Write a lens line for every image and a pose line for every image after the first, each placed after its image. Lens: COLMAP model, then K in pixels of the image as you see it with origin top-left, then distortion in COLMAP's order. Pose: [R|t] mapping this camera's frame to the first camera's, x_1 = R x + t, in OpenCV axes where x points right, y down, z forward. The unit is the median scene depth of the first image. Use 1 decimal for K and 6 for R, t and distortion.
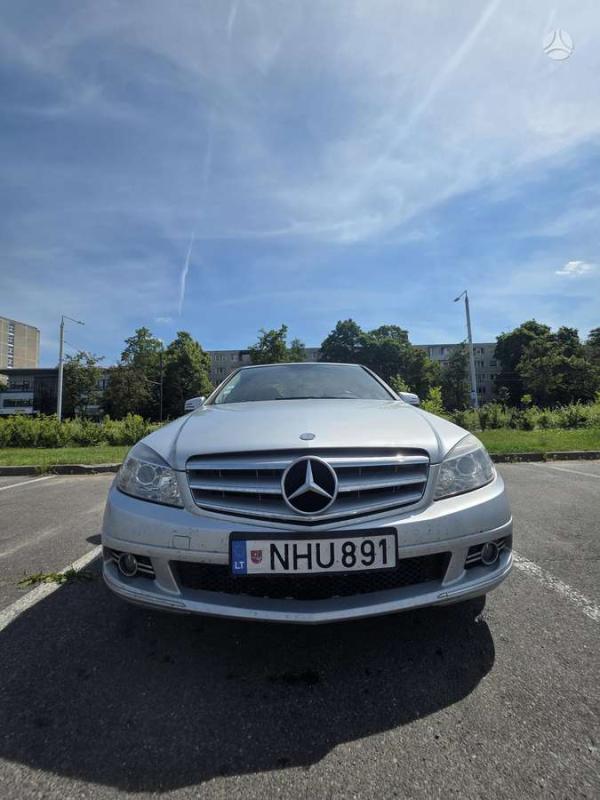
lens RADIAL K [[319.8, 0, 303.3], [0, 319.8, 398.4], [0, 0, 1]] dist [0.000239, -0.000200]
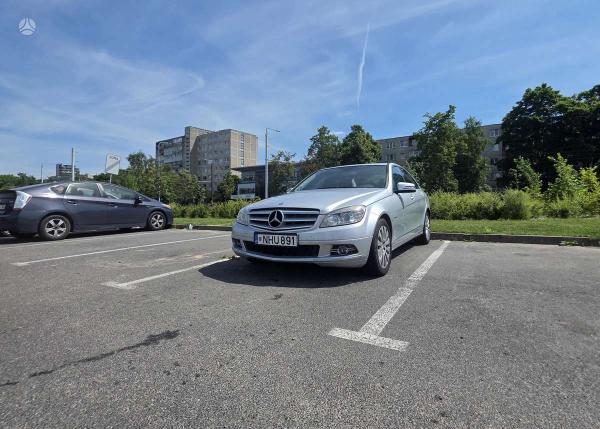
lens RADIAL K [[306.4, 0, 301.5], [0, 306.4, 203.4], [0, 0, 1]] dist [0.000402, 0.000074]
pose [[0.849442, 0.006172, -0.527646, 0.194693], [0.027586, 0.998045, 0.056085, -0.003968], [0.526961, -0.062197, 0.847611, -0.147857]]
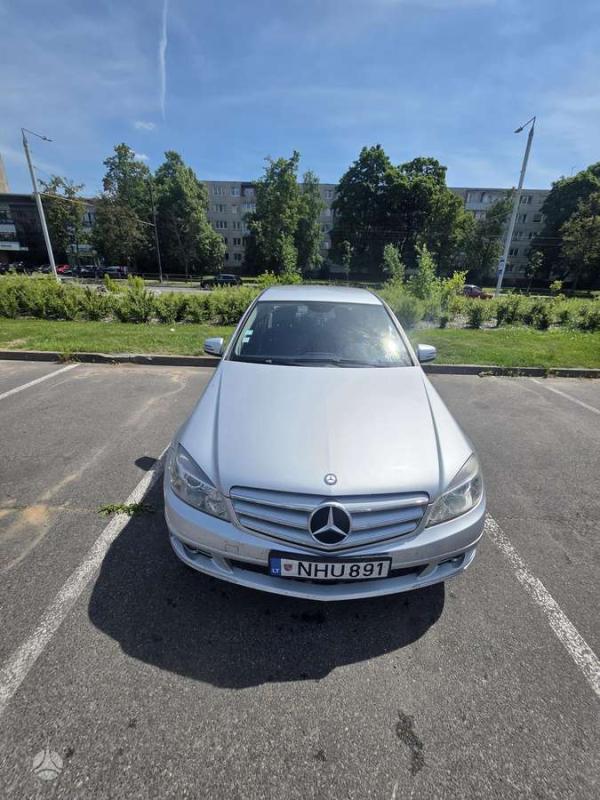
lens RADIAL K [[319.8, 0, 303.3], [0, 319.8, 398.4], [0, 0, 1]] dist [0.000239, -0.000200]
pose [[0.998248, 0.059137, -0.001861, -0.012603], [-0.052516, 0.900083, 0.432542, -0.080224], [0.027254, -0.431687, 0.901612, 0.006731]]
